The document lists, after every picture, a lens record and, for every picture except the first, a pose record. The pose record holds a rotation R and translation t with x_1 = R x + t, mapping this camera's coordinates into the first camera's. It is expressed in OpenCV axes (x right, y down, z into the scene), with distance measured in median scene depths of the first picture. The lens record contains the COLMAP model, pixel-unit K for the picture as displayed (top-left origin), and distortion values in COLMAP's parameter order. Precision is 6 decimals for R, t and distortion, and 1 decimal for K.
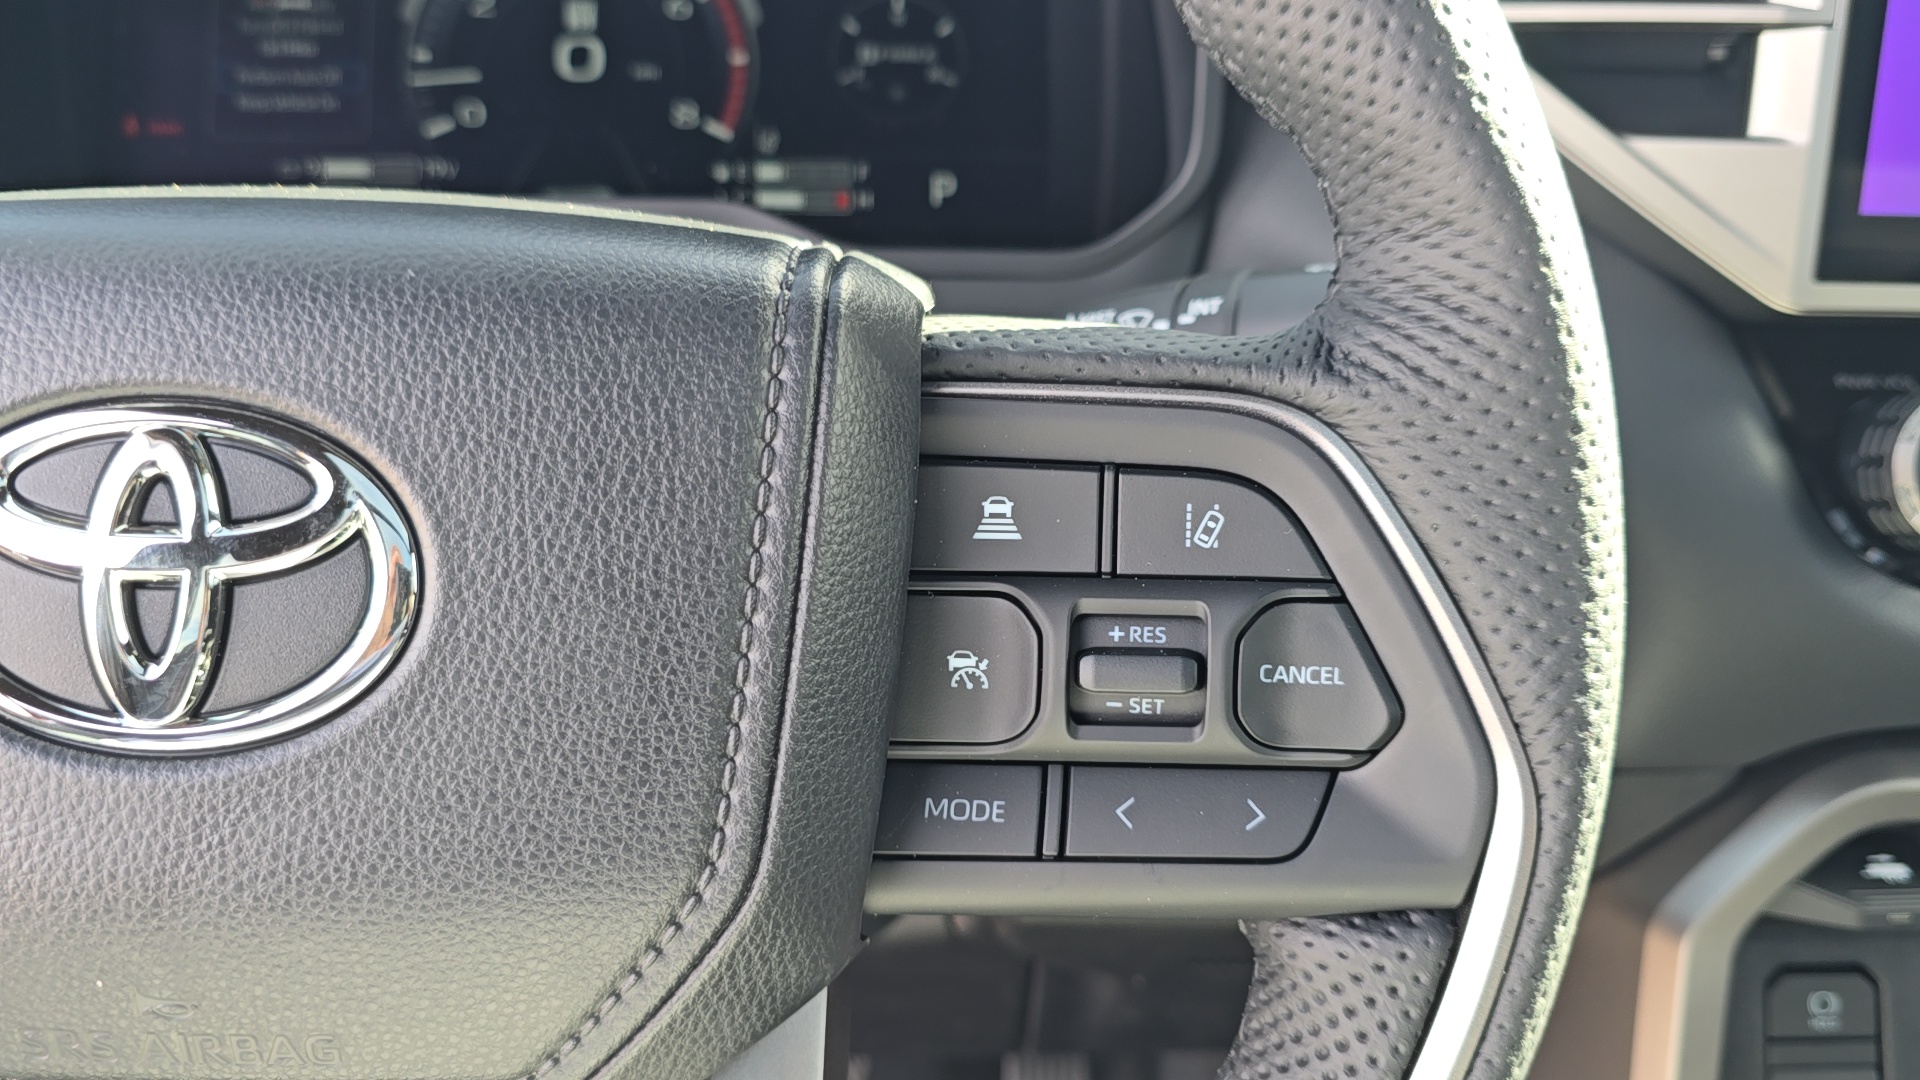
lens RADIAL K [[1715.2, 0, 957.7], [0, 1715.2, 543.9], [0, 0, 1]] dist [-0.050981, 0.002426]
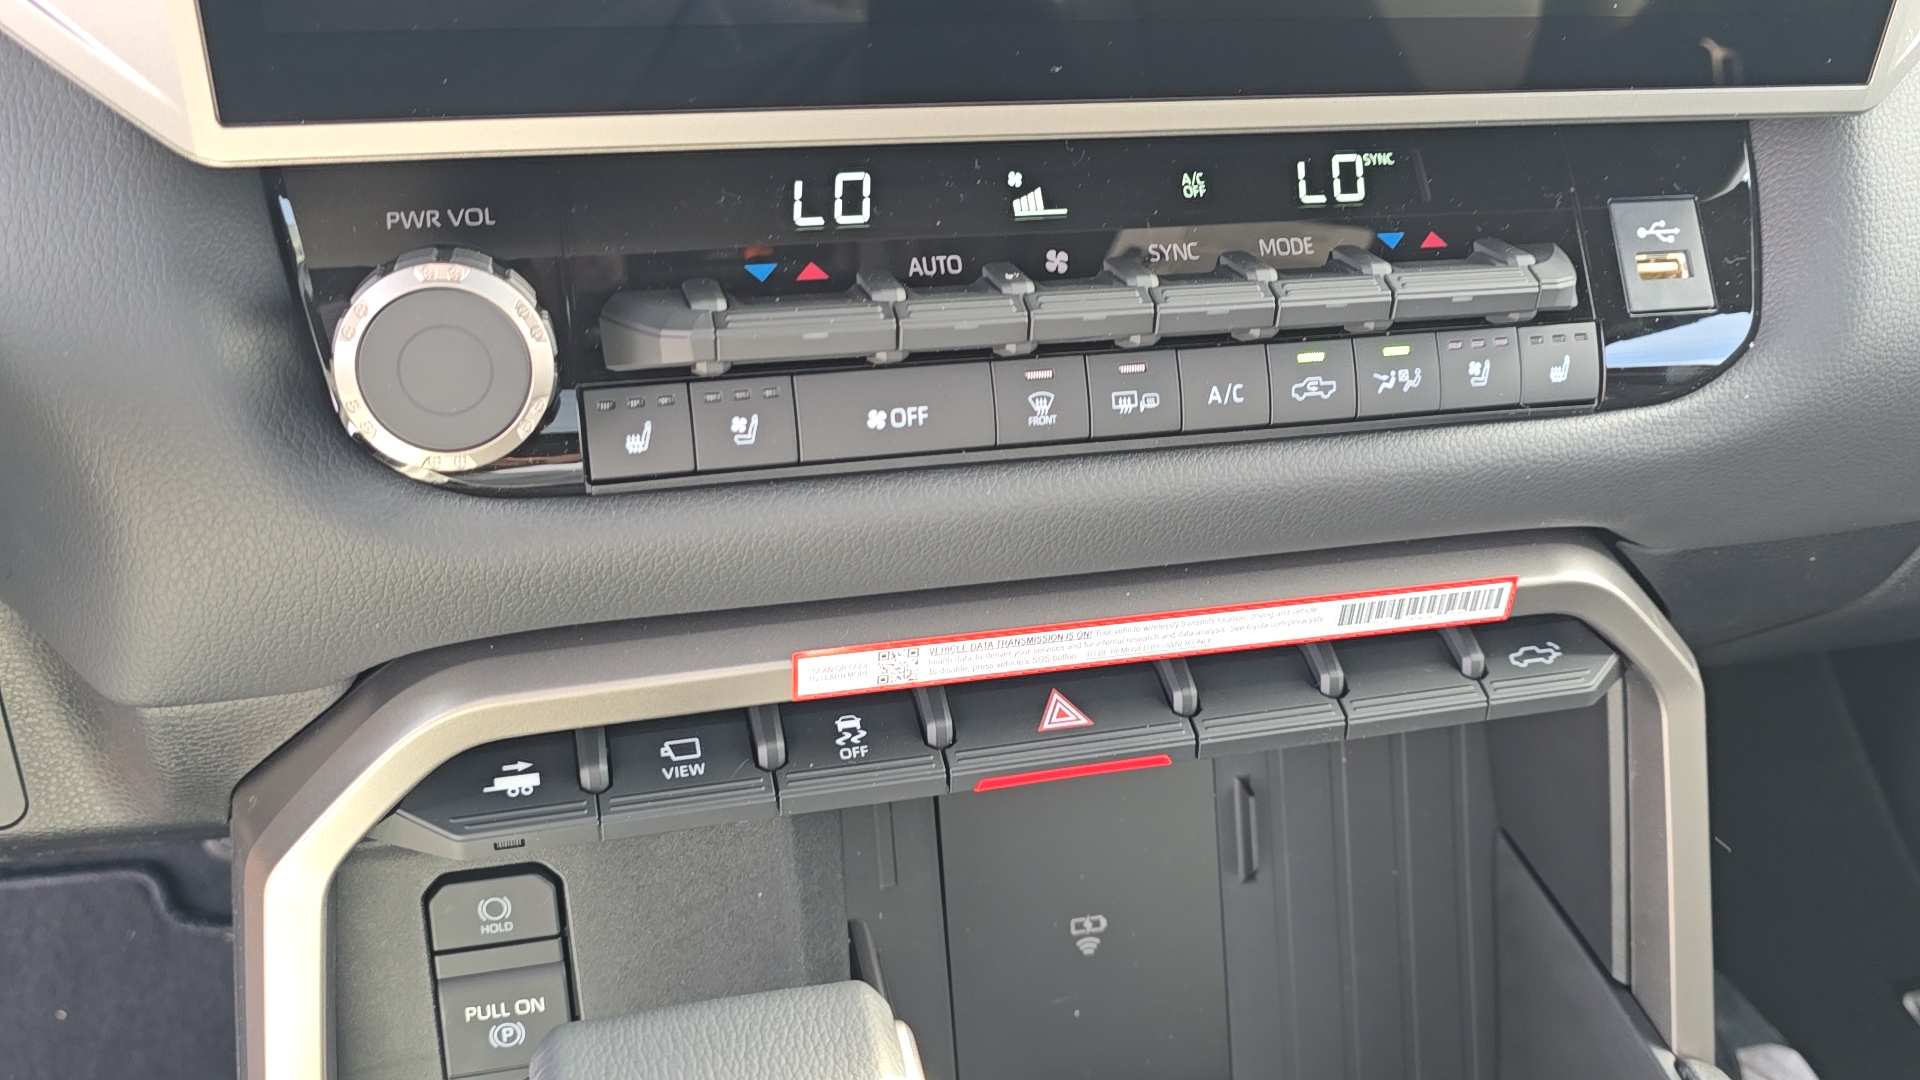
lens RADIAL K [[1595.7, 0, 995.2], [0, 1595.7, 498.9], [0, 0, 1]] dist [-0.002467, -0.015414]
pose [[0.978118, -0.070831, 0.195623, 0.693143], [0.016140, 0.963262, 0.268080, -0.178827], [-0.207424, -0.259056, 0.943327, 0.220845]]
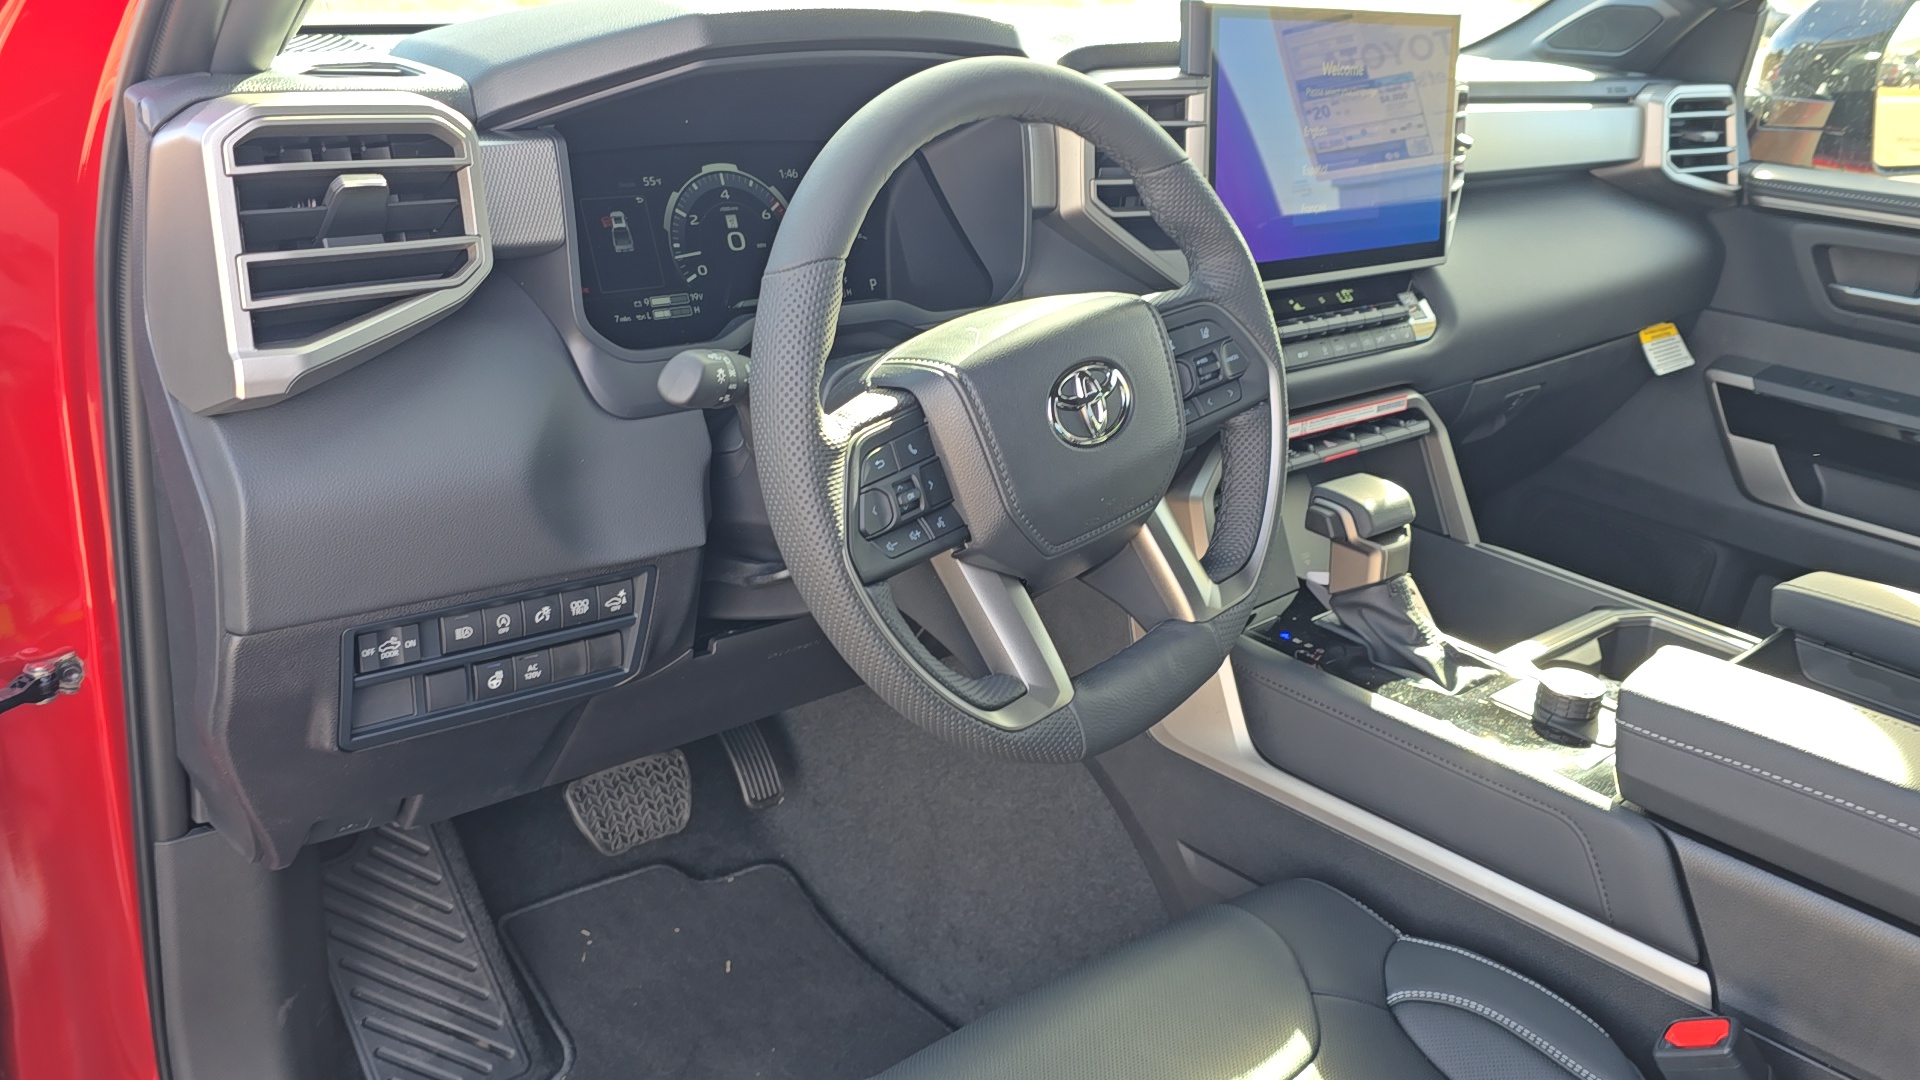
lens RADIAL K [[1595.7, 0, 981.4], [0, 1595.7, 545.6], [0, 0, 1]] dist [-0.002467, -0.015414]
pose [[0.754217, -0.195434, 0.626867, -1.889923], [0.192362, 0.978557, 0.073637, 0.021918], [-0.627816, 0.065047, 0.775639, -1.119917]]
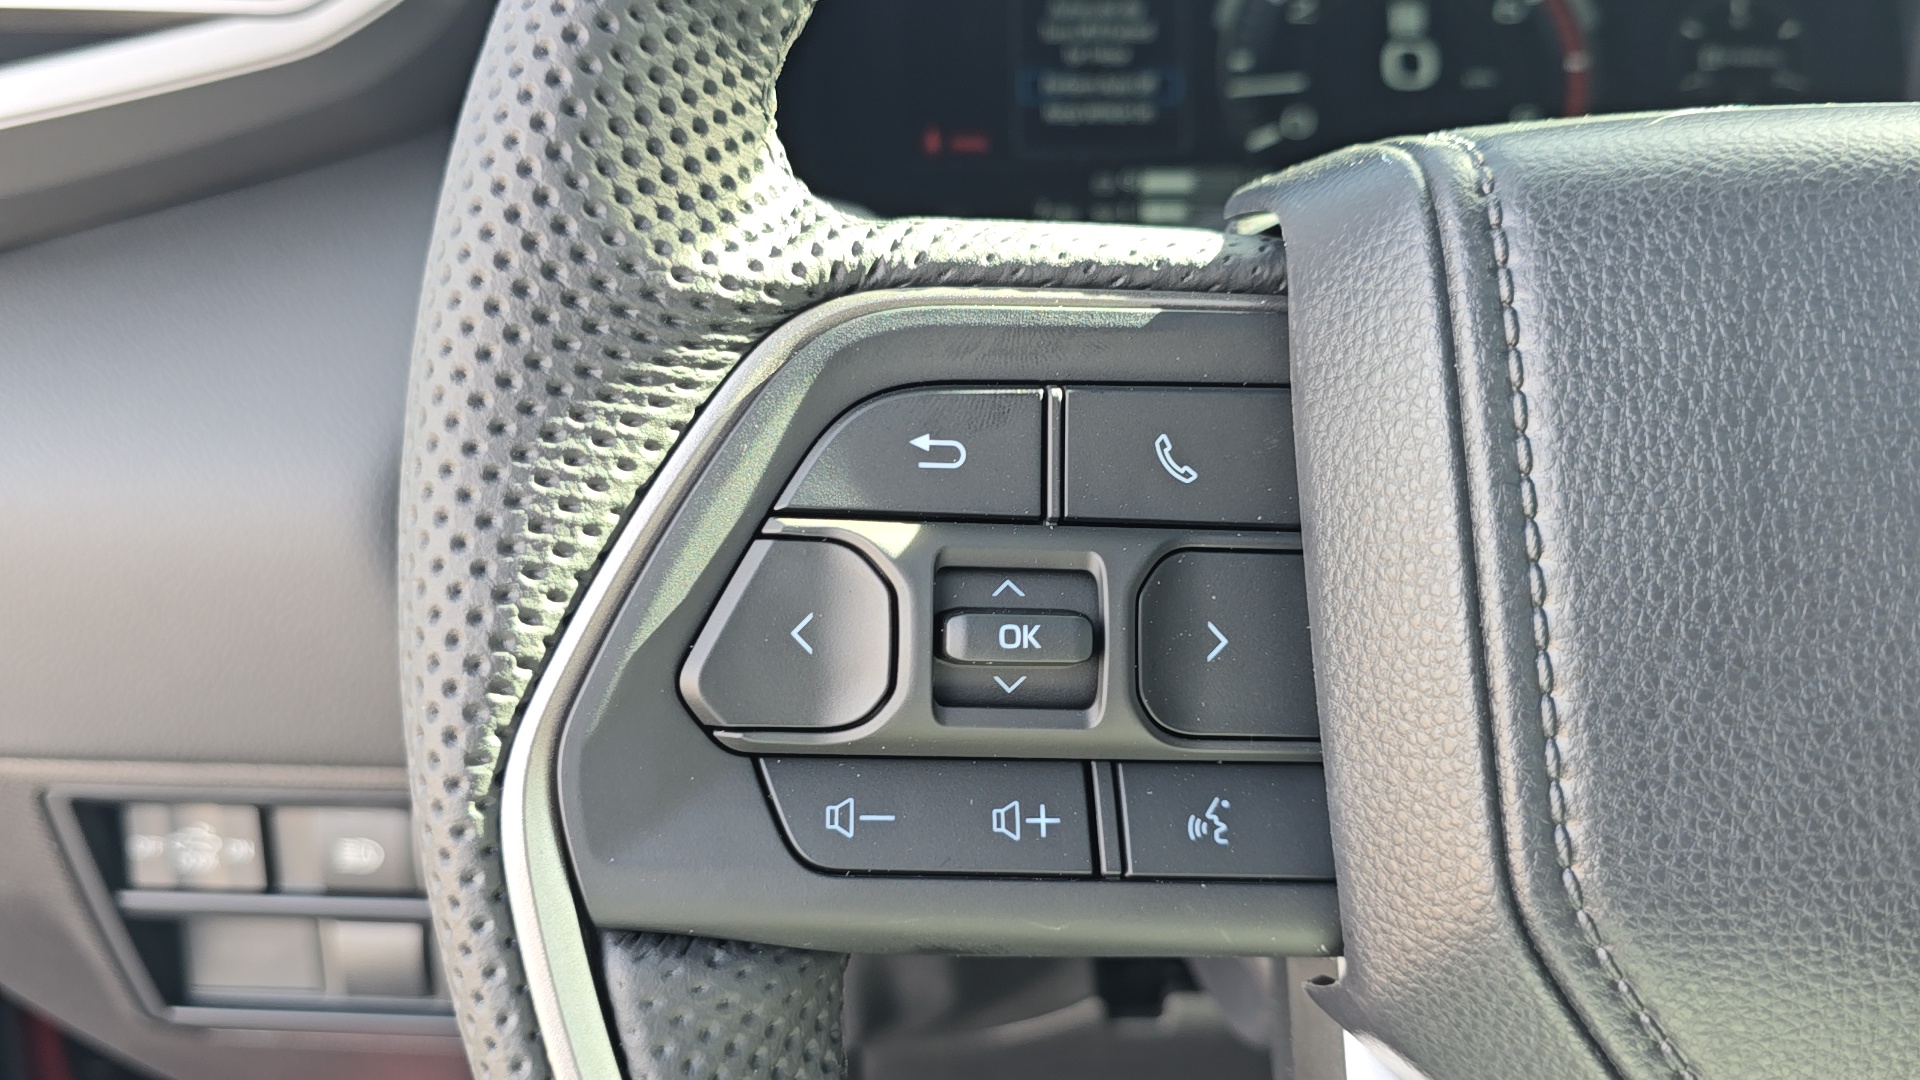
lens RADIAL K [[1595.7, 0, 958.9], [0, 1595.7, 555.6], [0, 0, 1]] dist [-0.002467, -0.015414]
pose [[0.999605, -0.008435, -0.026824, -0.613376], [0.006453, 0.997302, -0.073128, 0.064130], [0.027368, 0.072926, 0.996962, 0.188488]]
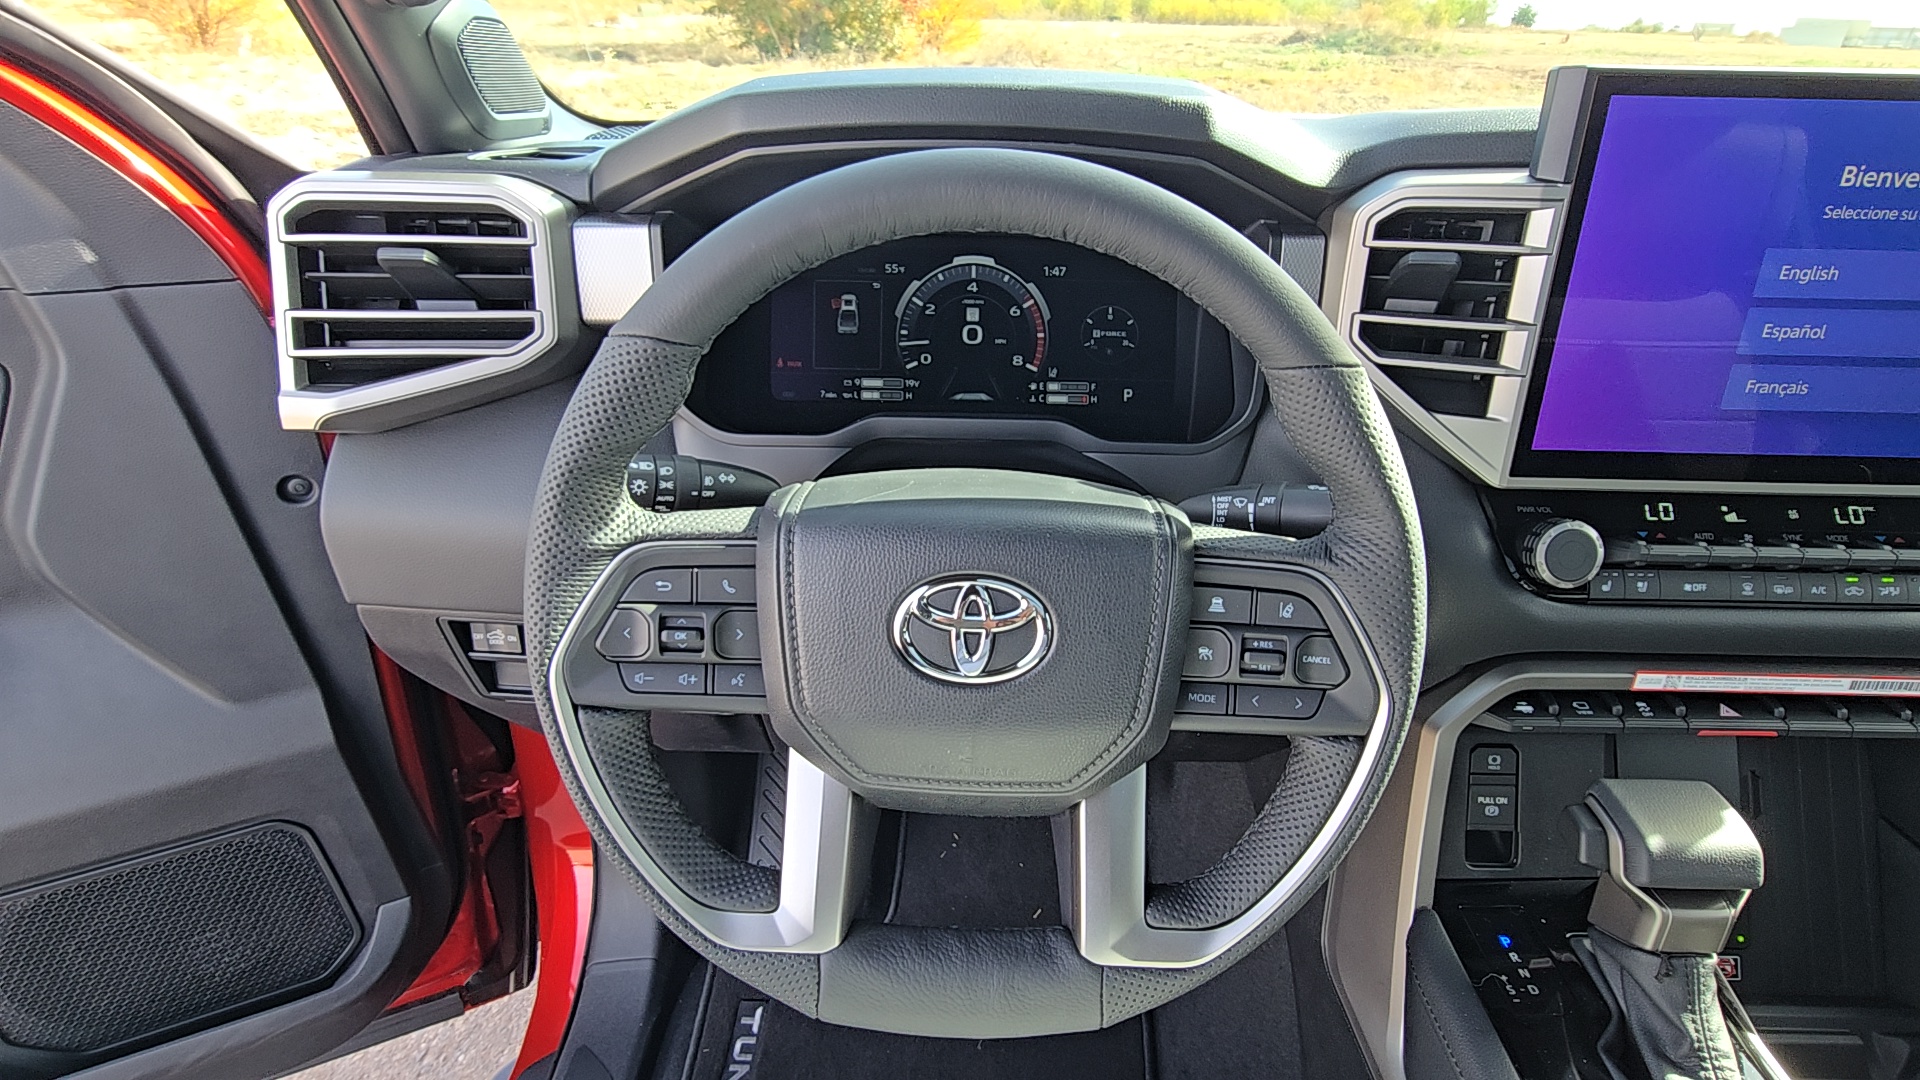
lens RADIAL K [[972.0, 0, 976.6], [0, 972.0, 547.5], [0, 0, 1]] dist [-0.005125, 0.006325]
pose [[0.998767, 0.026052, -0.042251, -0.209169], [-0.021926, 0.995203, 0.095348, -0.170021], [0.044532, -0.094304, 0.994547, -0.457637]]
